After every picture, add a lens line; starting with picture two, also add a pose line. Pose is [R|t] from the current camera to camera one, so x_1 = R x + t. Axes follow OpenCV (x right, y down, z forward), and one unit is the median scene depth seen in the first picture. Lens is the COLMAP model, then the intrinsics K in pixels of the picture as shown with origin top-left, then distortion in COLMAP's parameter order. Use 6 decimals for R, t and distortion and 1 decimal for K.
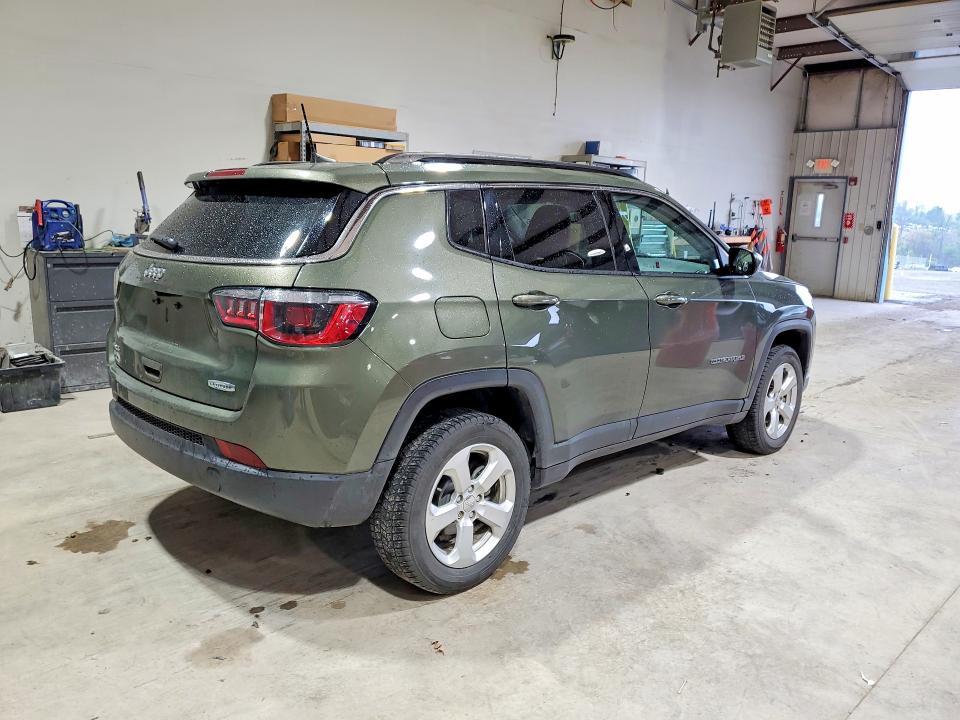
lens RADIAL K [[752.2, 0, 480.0], [0, 752.2, 360.0], [0, 0, 1]] dist [-0.005467, 0.005073]
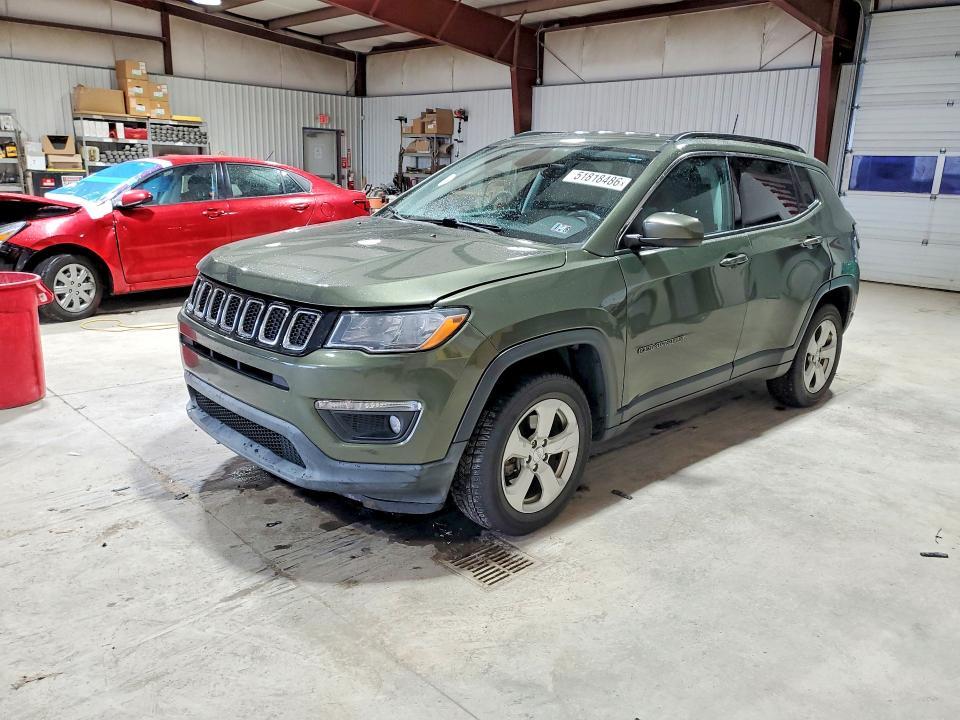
lens RADIAL K [[755.0, 0, 480.0], [0, 755.0, 360.0], [0, 0, 1]] dist [0.026302, -0.004884]
pose [[-0.997556, -0.069343, 0.008584, 0.268344], [-0.058899, 0.900617, 0.430603, -0.506296], [-0.037590, 0.429045, -0.902500, 2.593020]]
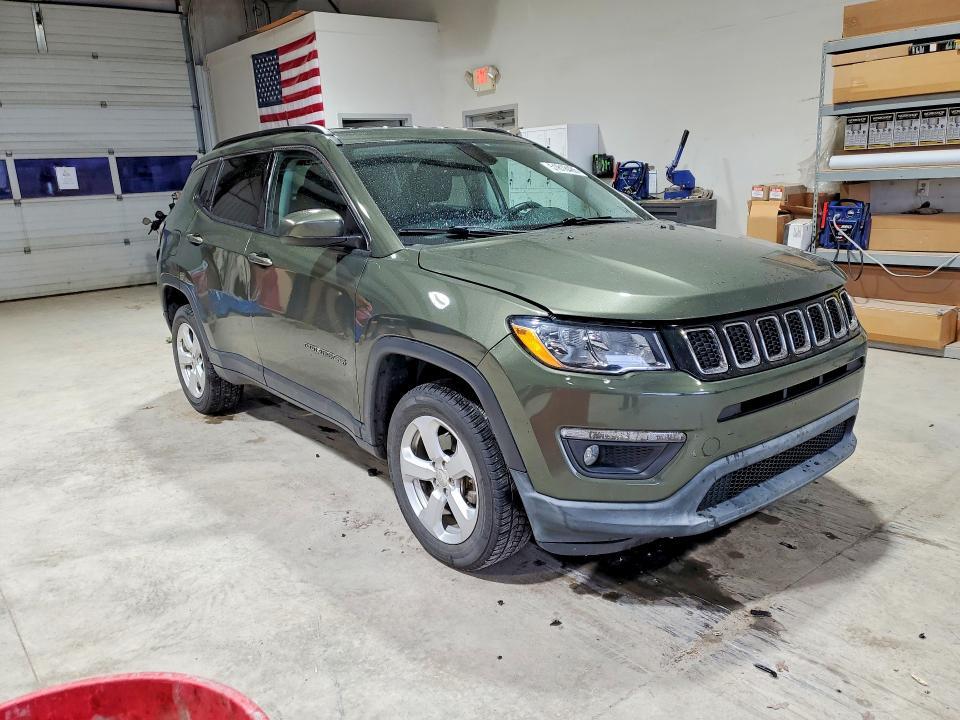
lens RADIAL K [[769.8, 0, 497.1], [0, 769.8, 371.7], [0, 0, 1]] dist [0.019951, -0.008049]
pose [[-0.091097, 0.230823, -0.968722, 1.365800], [-0.151591, 0.958216, 0.242576, -0.256141], [0.984236, 0.168947, -0.052300, 1.519190]]
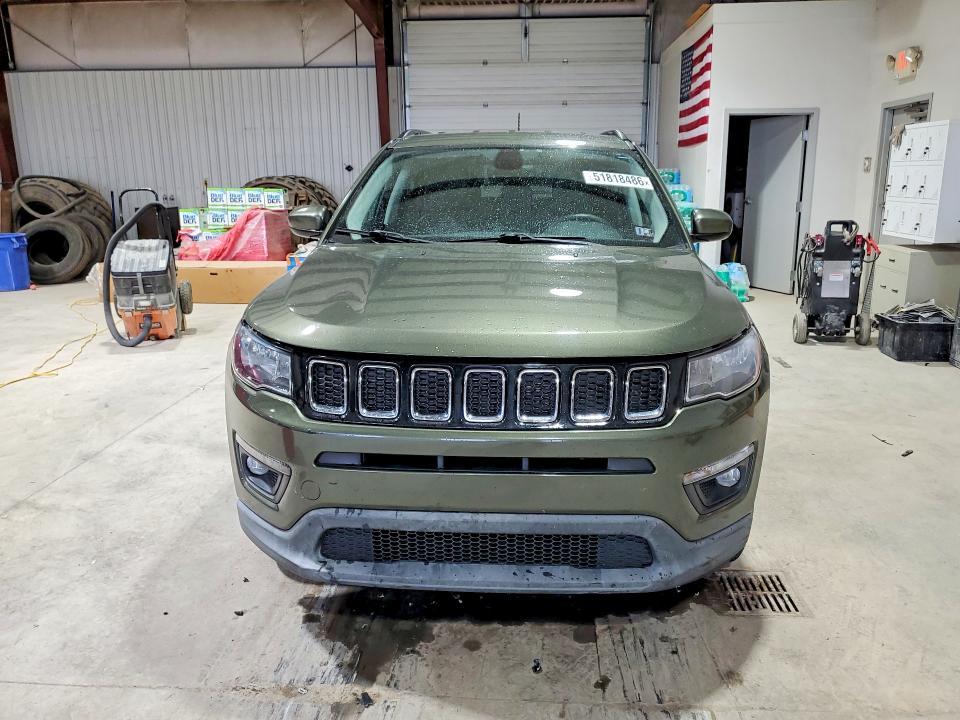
lens RADIAL K [[772.9, 0, 487.2], [0, 772.9, 361.0], [0, 0, 1]] dist [0.006727, -0.001041]
pose [[-0.747266, 0.132366, -0.651208, 0.975372], [-0.143858, 0.924500, 0.352995, -0.398282], [0.648767, 0.357463, -0.671805, 2.181025]]
